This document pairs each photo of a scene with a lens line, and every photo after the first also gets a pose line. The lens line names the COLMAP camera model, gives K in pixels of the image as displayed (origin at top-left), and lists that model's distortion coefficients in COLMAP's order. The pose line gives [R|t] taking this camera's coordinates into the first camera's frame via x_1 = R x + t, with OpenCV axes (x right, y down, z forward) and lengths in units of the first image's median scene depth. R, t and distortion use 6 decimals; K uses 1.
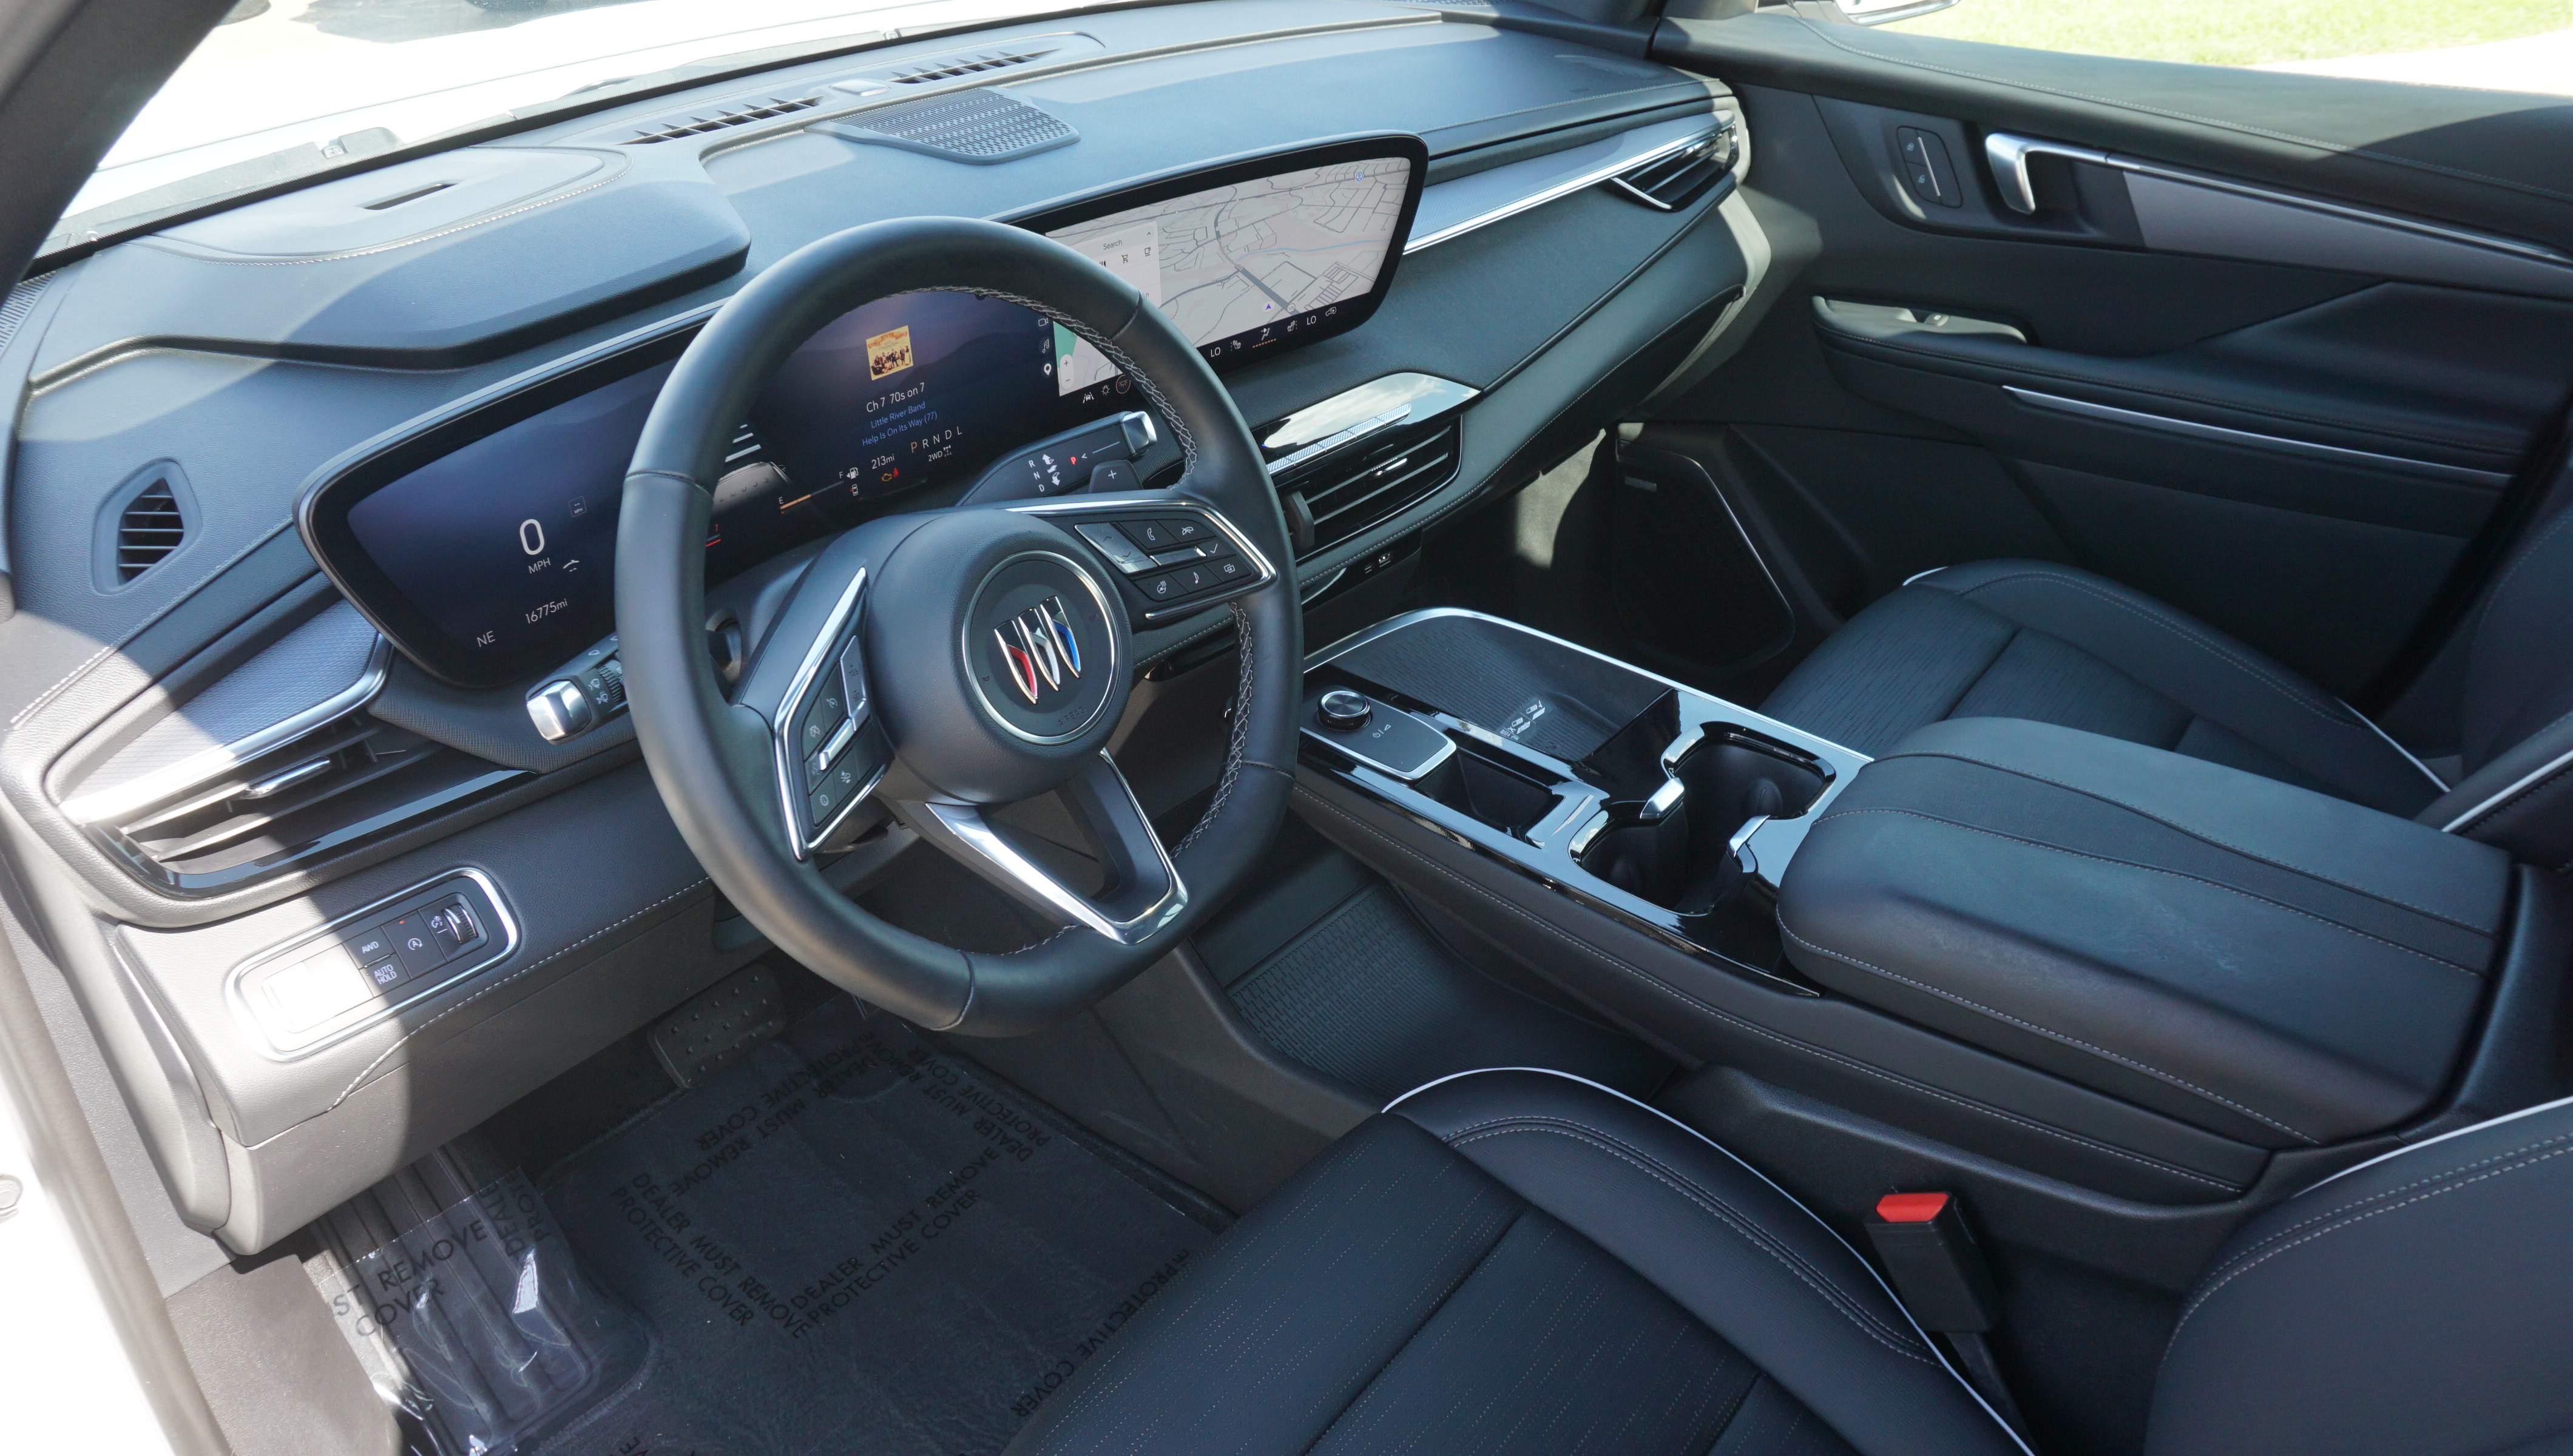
lens RADIAL K [[1728.8, 0, 1286.5], [0, 1728.8, 728.0], [0, 0, 1]] dist [-0.041671, 0.038295]
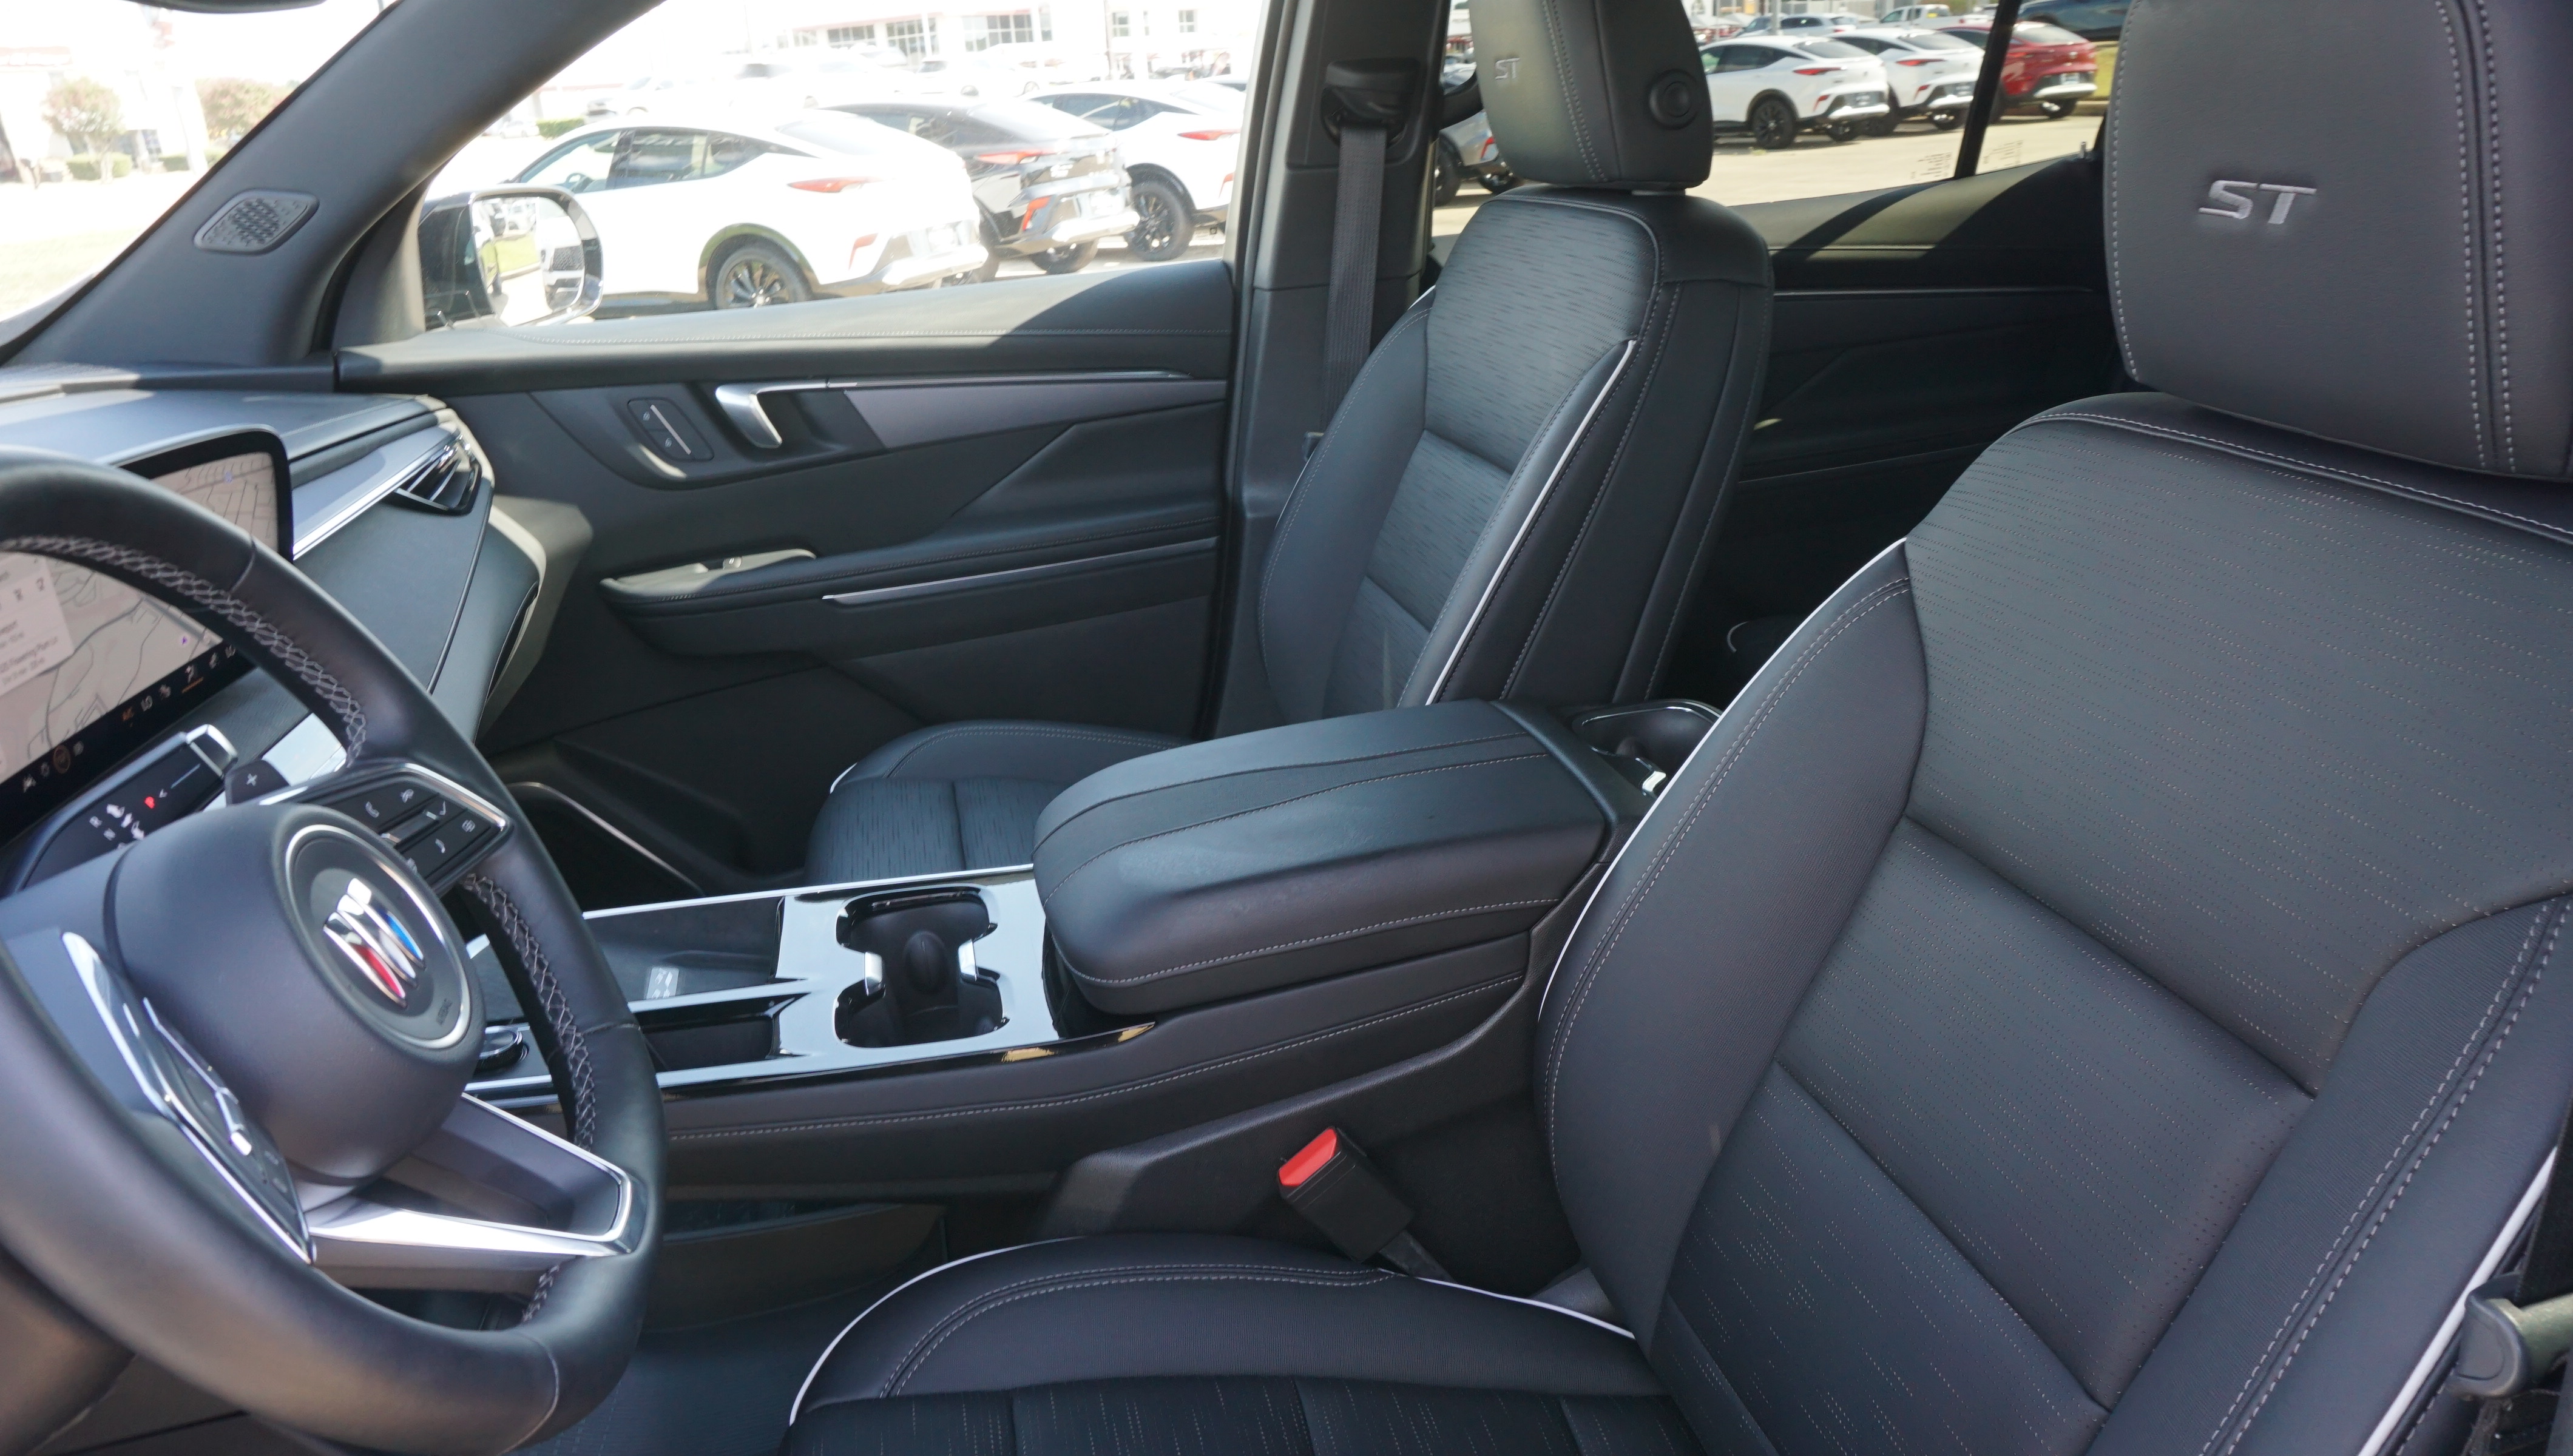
lens RADIAL K [[1728.8, 0, 1286.5], [0, 1728.8, 728.0], [0, 0, 1]] dist [-0.041671, 0.038295]
pose [[0.622063, -0.295880, 0.724908, -0.273871], [0.456539, 0.889236, -0.028816, 0.049108], [-0.636089, 0.348875, 0.688242, 0.132363]]
